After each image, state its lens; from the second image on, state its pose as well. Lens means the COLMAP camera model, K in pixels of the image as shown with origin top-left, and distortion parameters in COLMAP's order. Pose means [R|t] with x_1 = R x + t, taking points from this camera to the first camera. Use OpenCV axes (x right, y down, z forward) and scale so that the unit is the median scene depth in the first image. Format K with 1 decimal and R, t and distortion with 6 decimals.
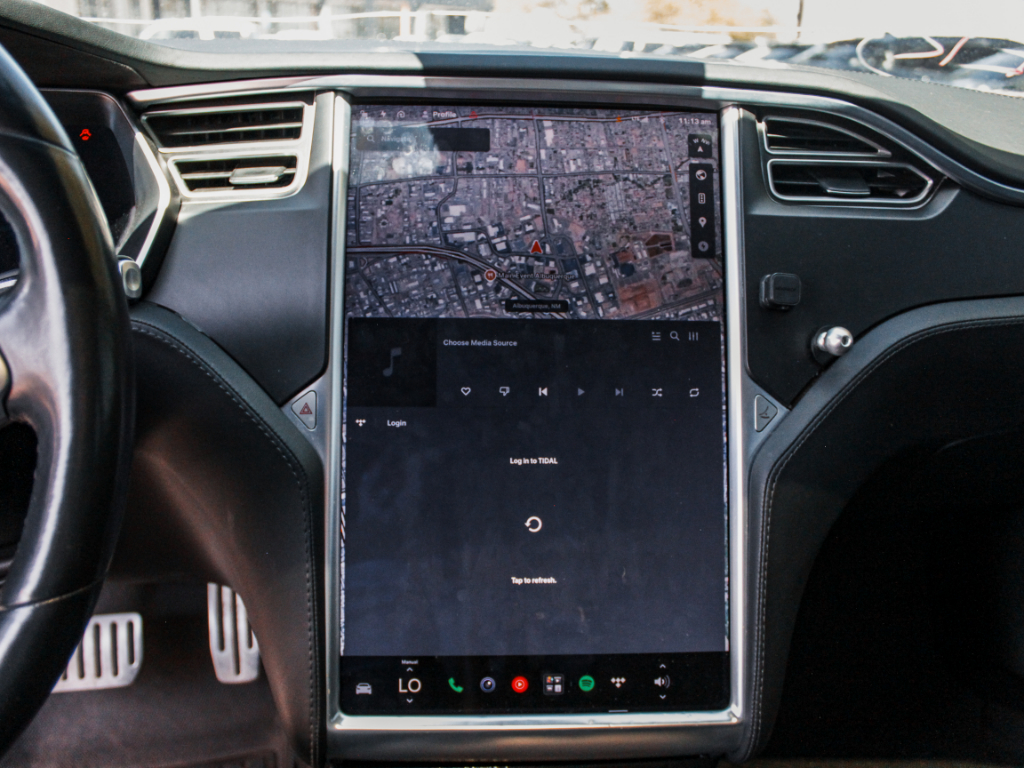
lens RADIAL K [[943.9, 0, 512.0], [0, 943.9, 384.0], [0, 0, 1]] dist [-0.160088, 0.136527]
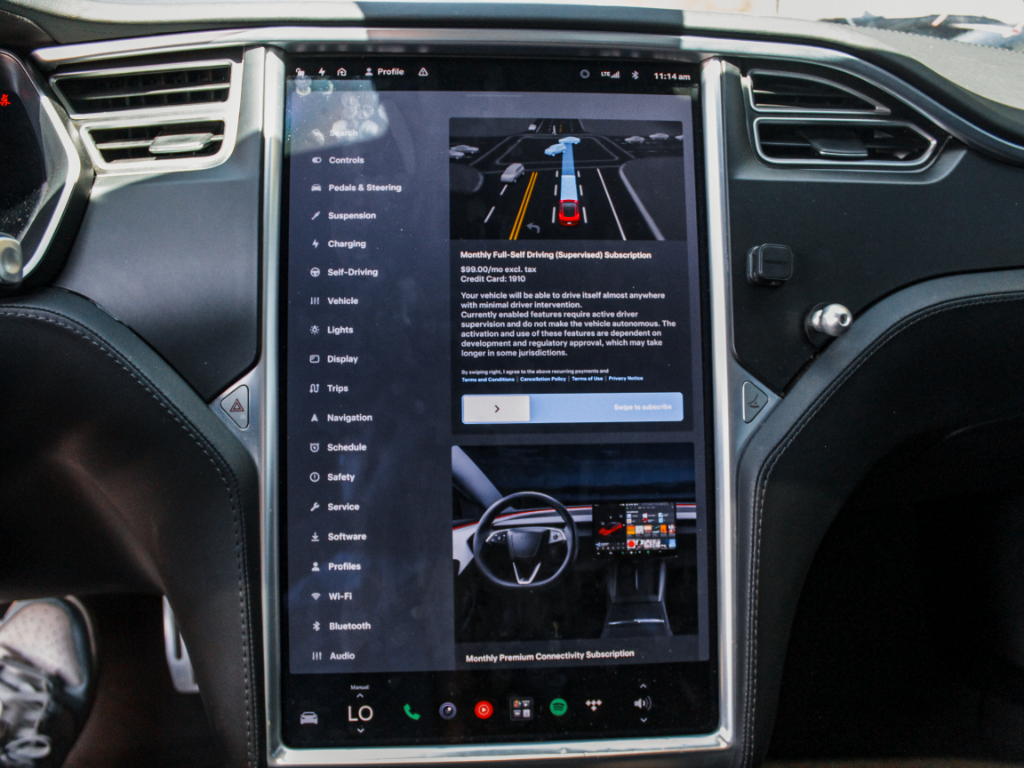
lens RADIAL K [[943.9, 0, 512.0], [0, 943.9, 384.0], [0, 0, 1]] dist [-0.160088, 0.136527]
pose [[0.999736, -0.015546, 0.016900, 0.024753], [0.015232, 0.999712, 0.018548, -0.005988], [-0.017184, -0.018285, 0.999685, 0.111682]]
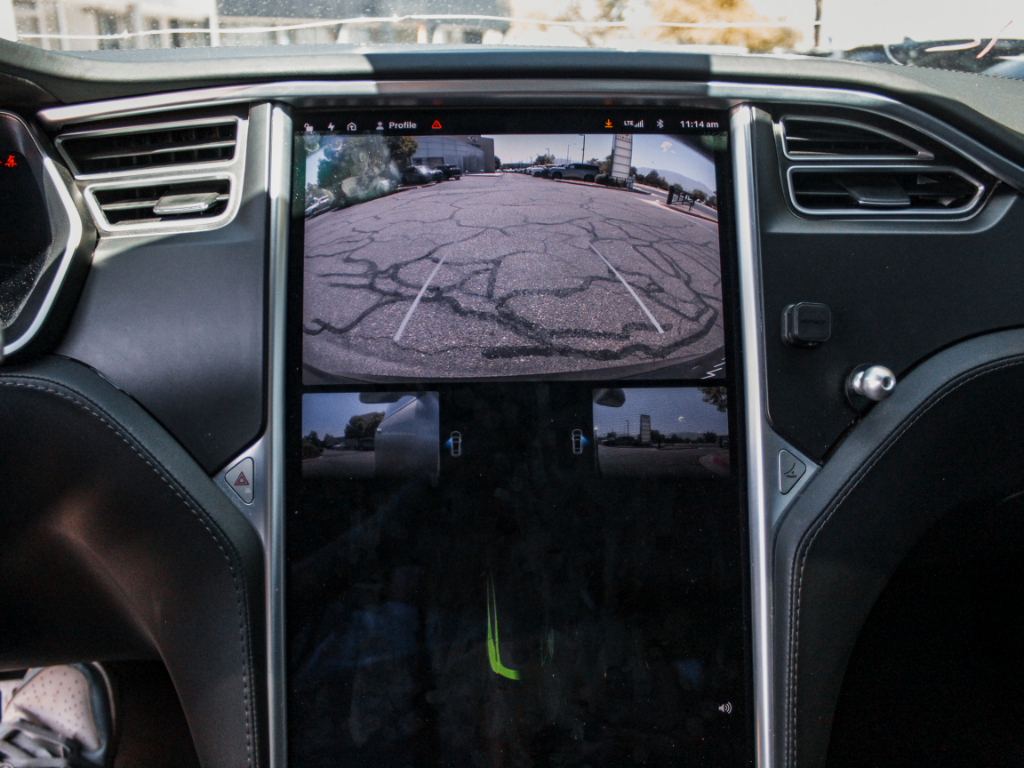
lens RADIAL K [[943.9, 0, 512.0], [0, 943.9, 384.0], [0, 0, 1]] dist [-0.160088, 0.136527]
pose [[0.999341, -0.023173, -0.027931, 0.047230], [0.022683, 0.999585, -0.017739, -0.037346], [0.028330, 0.017093, 0.999452, 0.162768]]
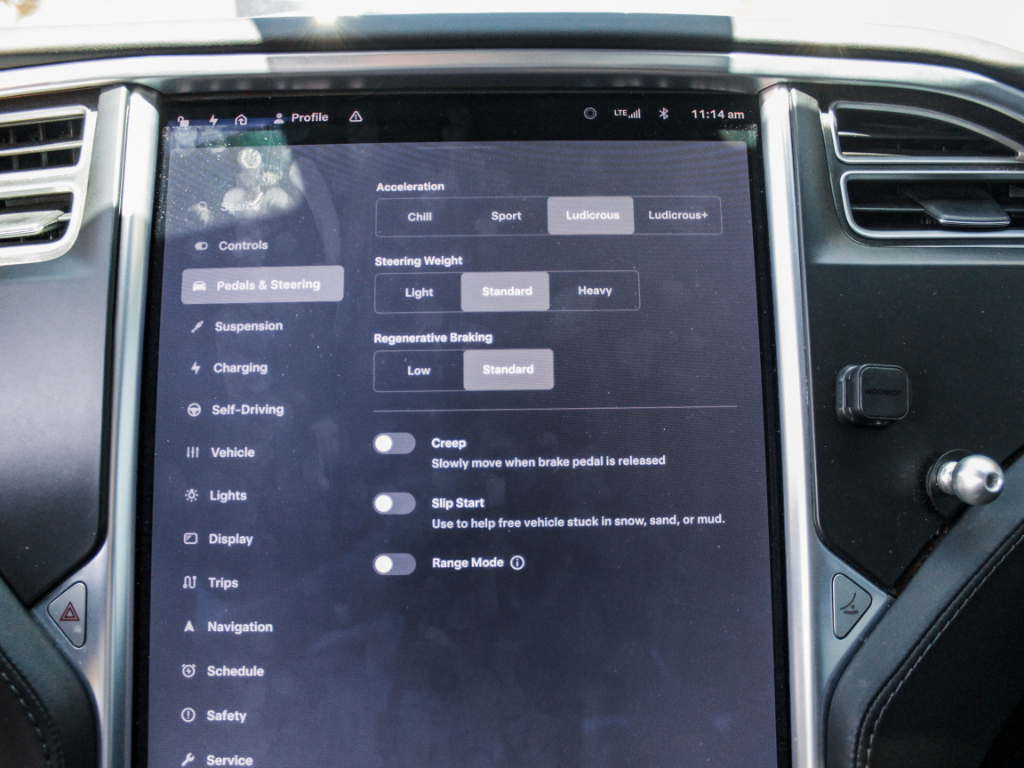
lens RADIAL K [[943.9, 0, 512.0], [0, 943.9, 384.0], [0, 0, 1]] dist [-0.160088, 0.136527]
pose [[0.998946, -0.022334, -0.040100, 0.086051], [0.020483, 0.998733, -0.045975, -0.083770], [0.041076, 0.045106, 0.998137, 0.411676]]
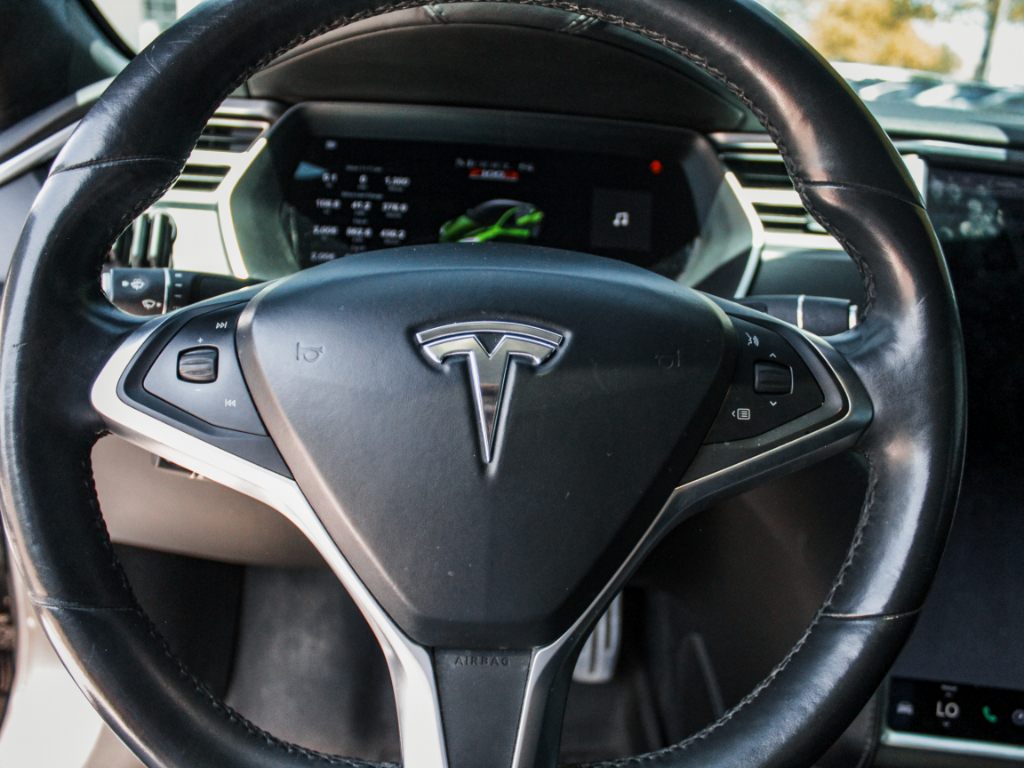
lens RADIAL K [[943.9, 0, 512.0], [0, 943.9, 384.0], [0, 0, 1]] dist [-0.160088, 0.136527]
pose [[0.985060, 0.099740, -0.140385, -0.483994], [-0.101909, 0.994759, -0.008329, 0.008350], [0.138819, 0.022511, 0.990062, -0.118367]]
